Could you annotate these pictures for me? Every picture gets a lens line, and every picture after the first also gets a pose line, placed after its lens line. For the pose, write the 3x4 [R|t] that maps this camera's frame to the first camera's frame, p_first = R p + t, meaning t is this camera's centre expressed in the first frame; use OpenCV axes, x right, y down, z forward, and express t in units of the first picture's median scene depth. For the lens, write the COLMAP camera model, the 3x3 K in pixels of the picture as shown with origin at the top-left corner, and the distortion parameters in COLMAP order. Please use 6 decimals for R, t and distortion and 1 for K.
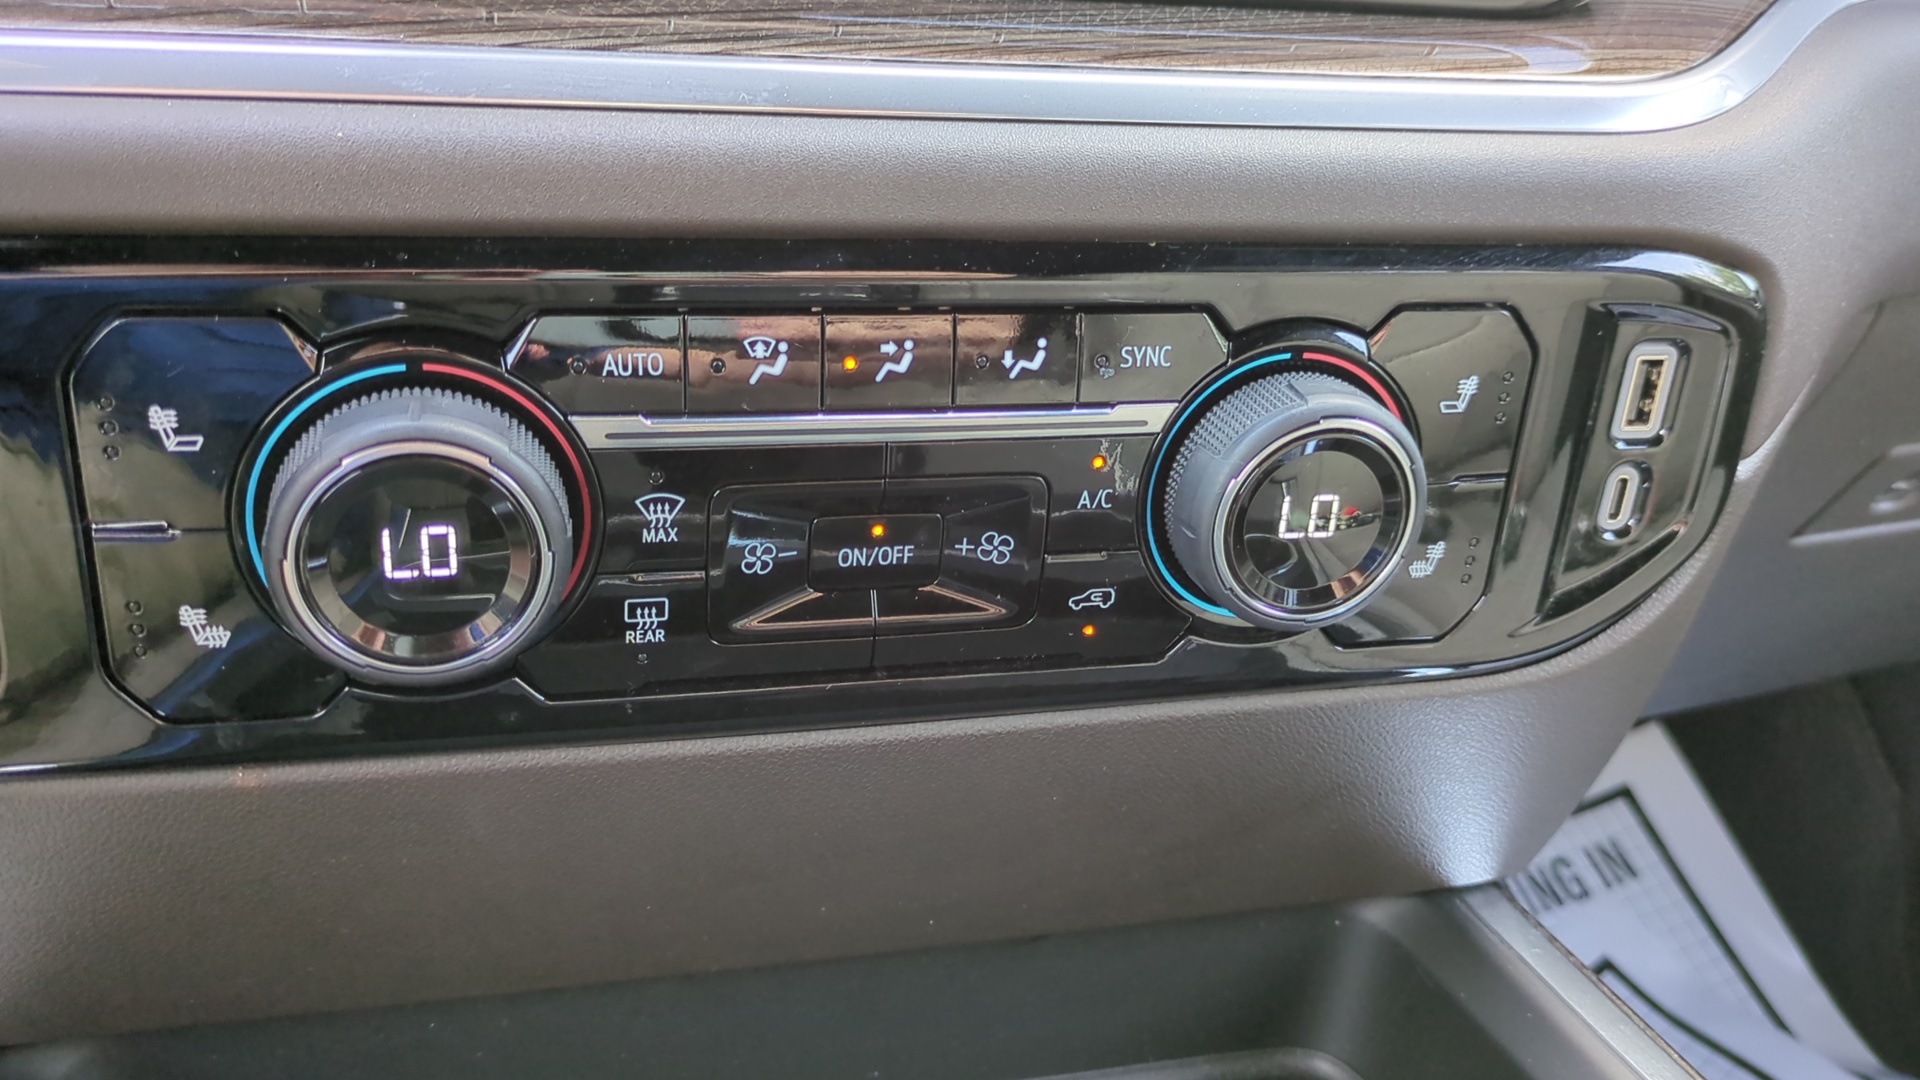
lens RADIAL K [[1594.2, 0, 953.0], [0, 1594.2, 585.1], [0, 0, 1]] dist [-0.001522, -0.001761]
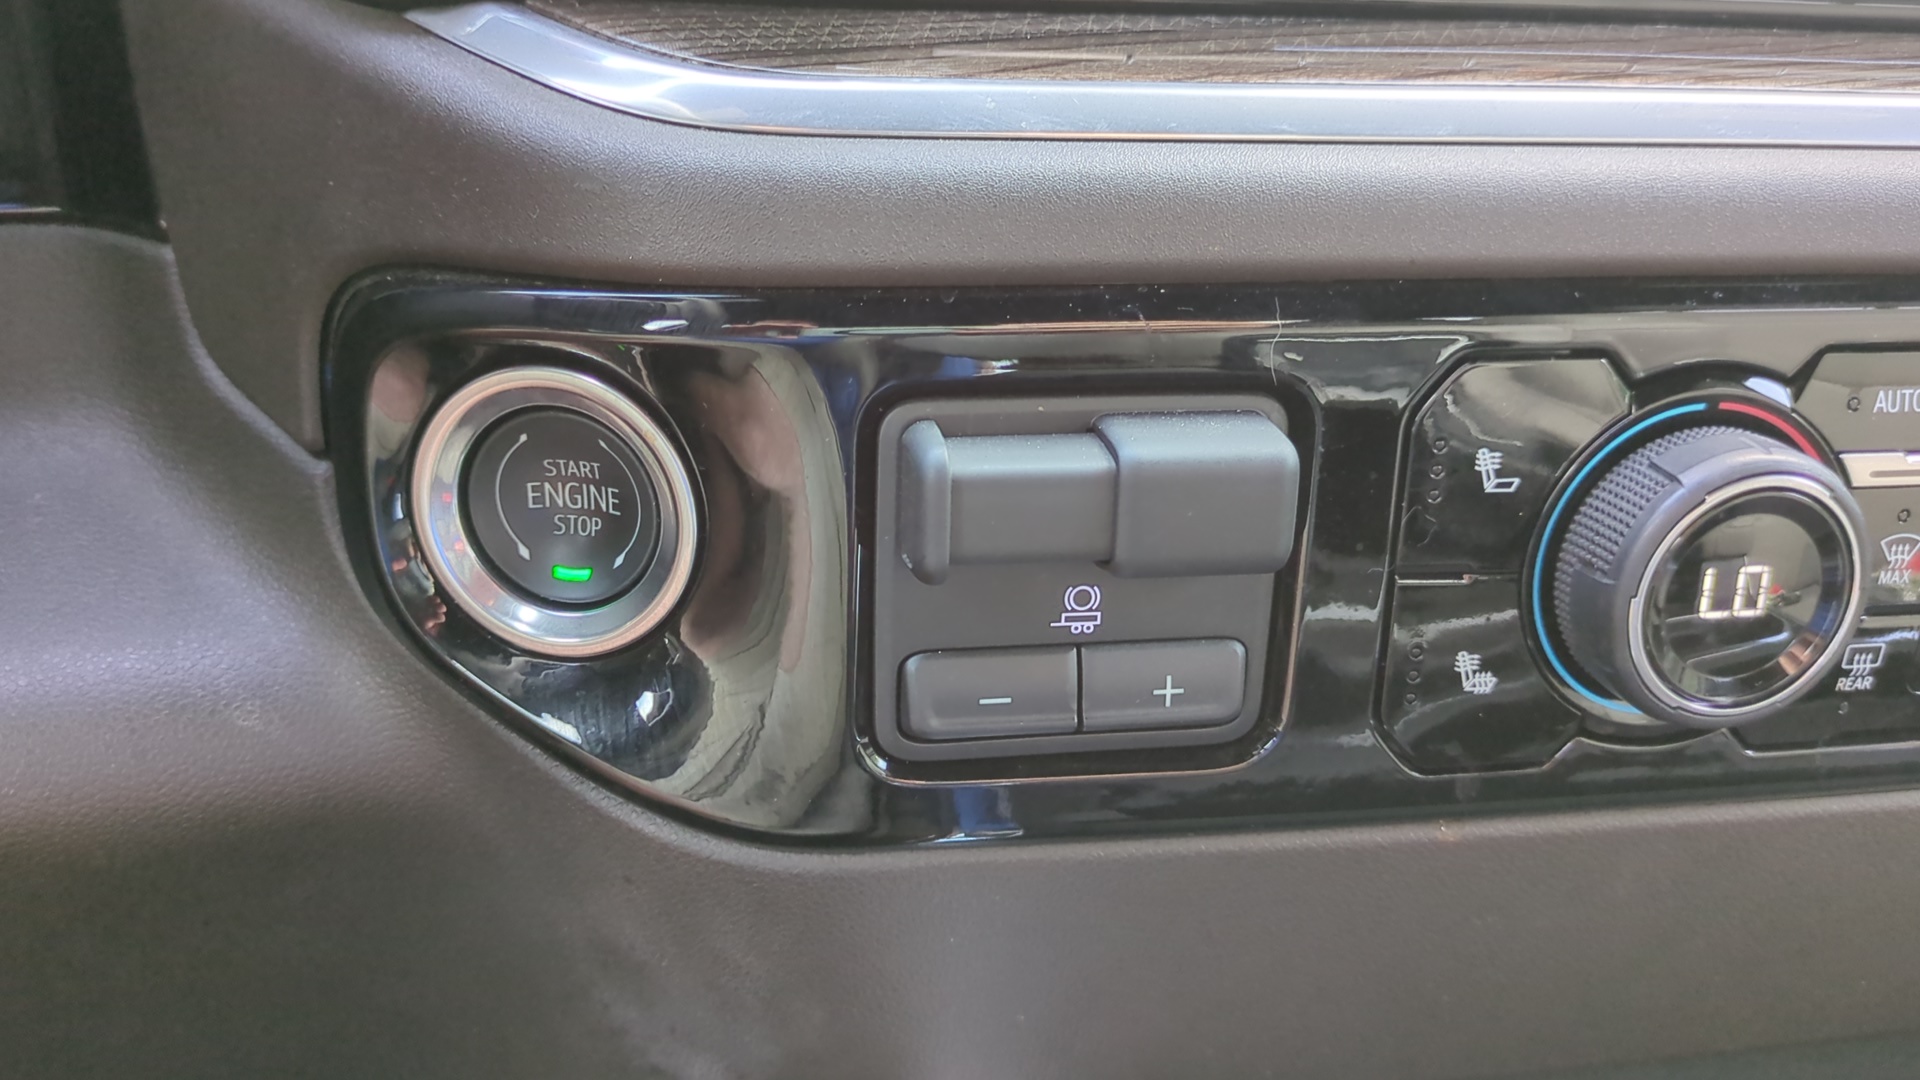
lens RADIAL K [[1865.5, 0, 960.0], [0, 1865.5, 540.0], [0, 0, 1]] dist [-0.018527, -0.010002]
pose [[0.997229, -0.011243, -0.073536, -0.635810], [0.005458, 0.996907, -0.078402, 0.030015], [0.074190, 0.077784, 0.994206, -0.154953]]
